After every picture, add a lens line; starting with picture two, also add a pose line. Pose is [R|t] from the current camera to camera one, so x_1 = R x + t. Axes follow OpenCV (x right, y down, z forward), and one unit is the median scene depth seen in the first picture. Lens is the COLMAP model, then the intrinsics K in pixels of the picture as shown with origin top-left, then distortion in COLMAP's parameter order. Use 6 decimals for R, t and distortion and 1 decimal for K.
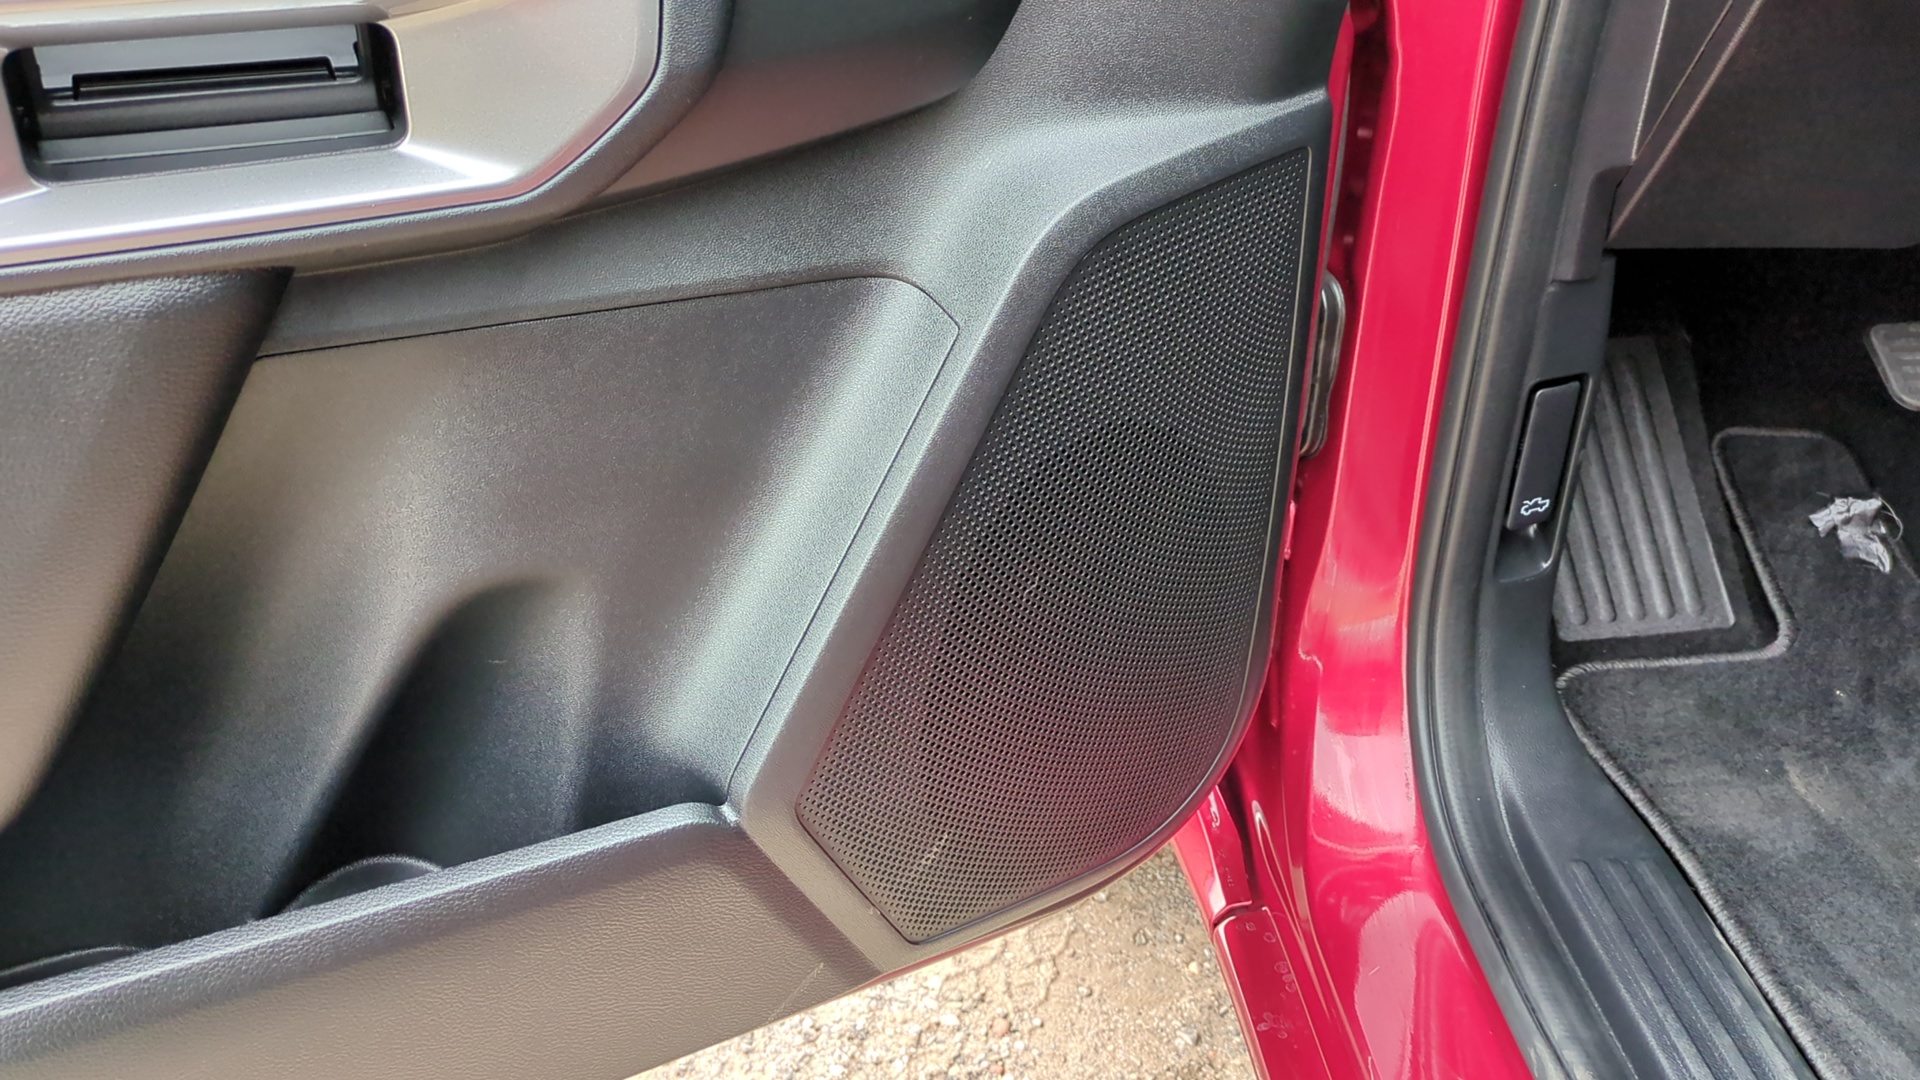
lens RADIAL K [[1646.8, 0, 969.5], [0, 1646.8, 537.1], [0, 0, 1]] dist [0.059874, -0.088317]
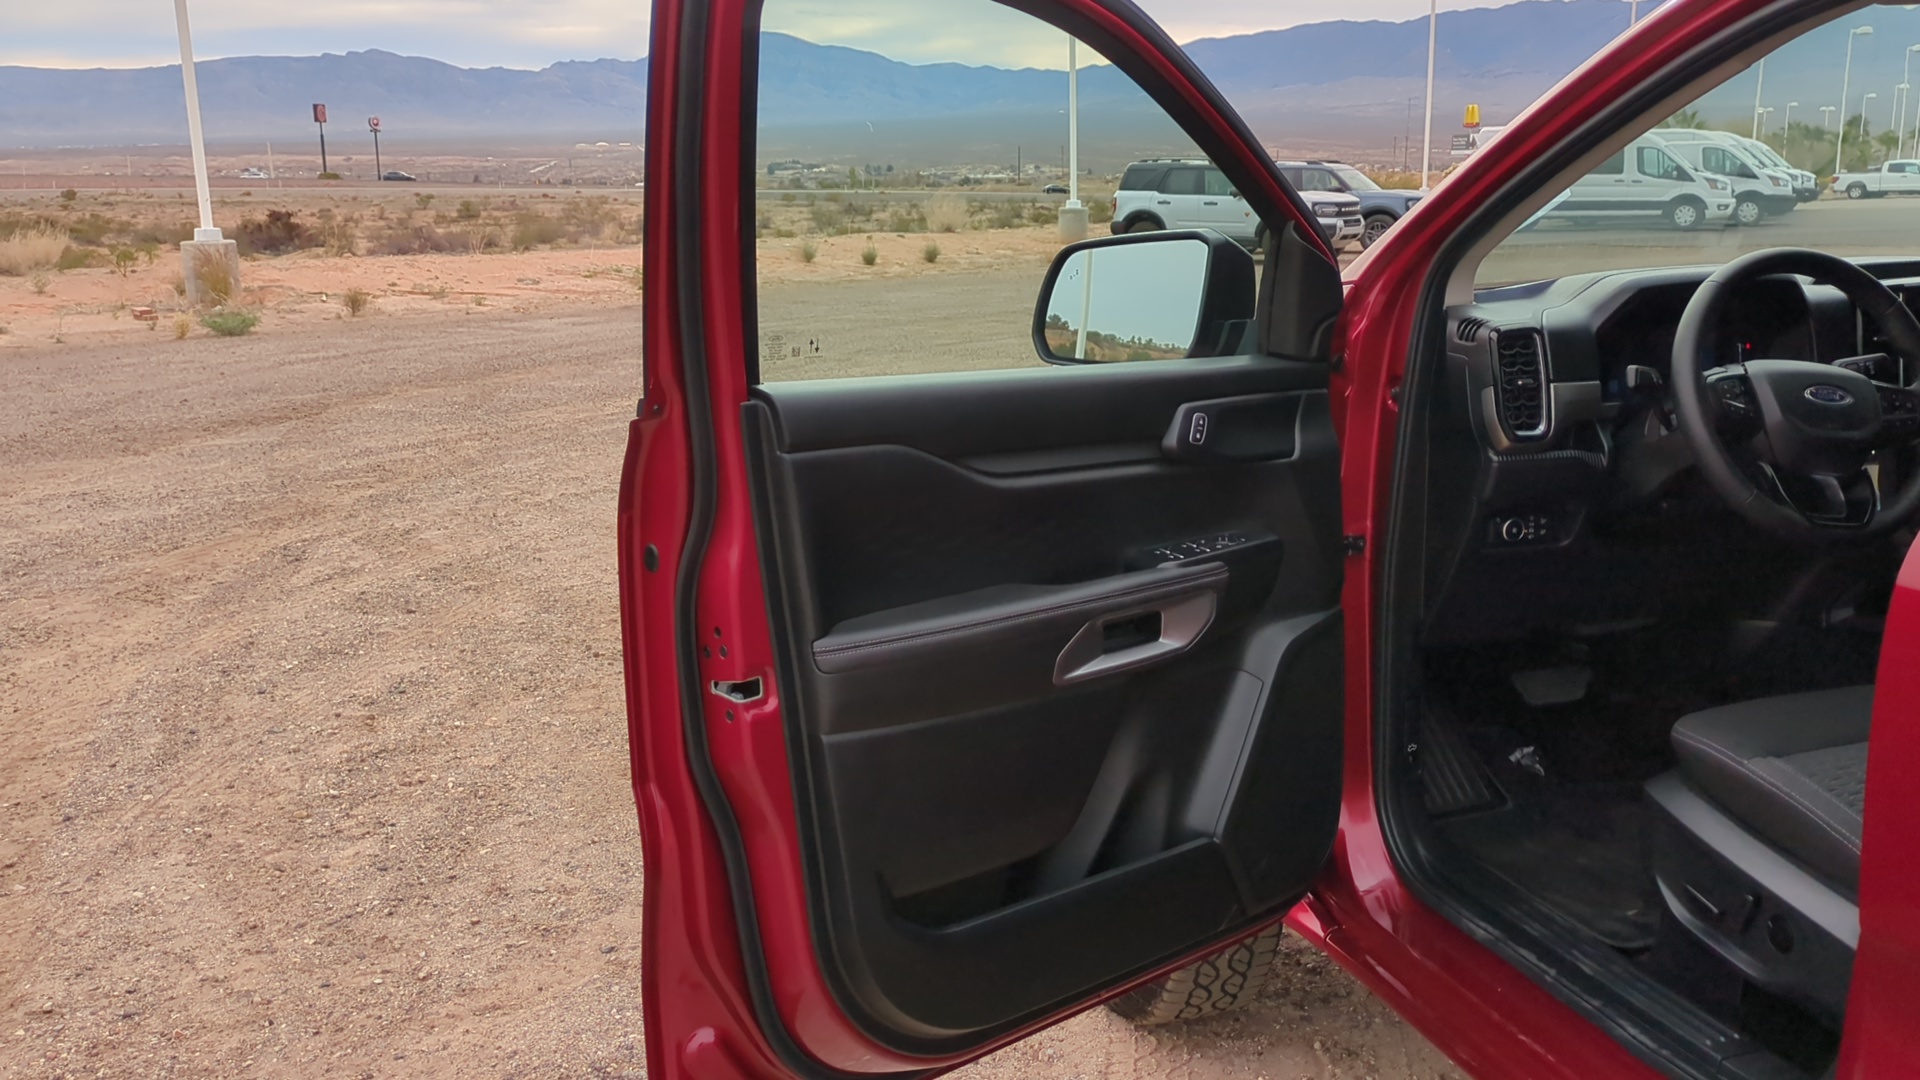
lens RADIAL K [[1631.2, 0, 959.5], [0, 1631.2, 548.7], [0, 0, 1]] dist [0.089972, -0.118896]
pose [[0.980312, -0.089896, 0.175806, -0.715419], [0.141470, 0.940896, -0.307735, 0.344499], [-0.137751, 0.326547, 0.935089, -1.310471]]
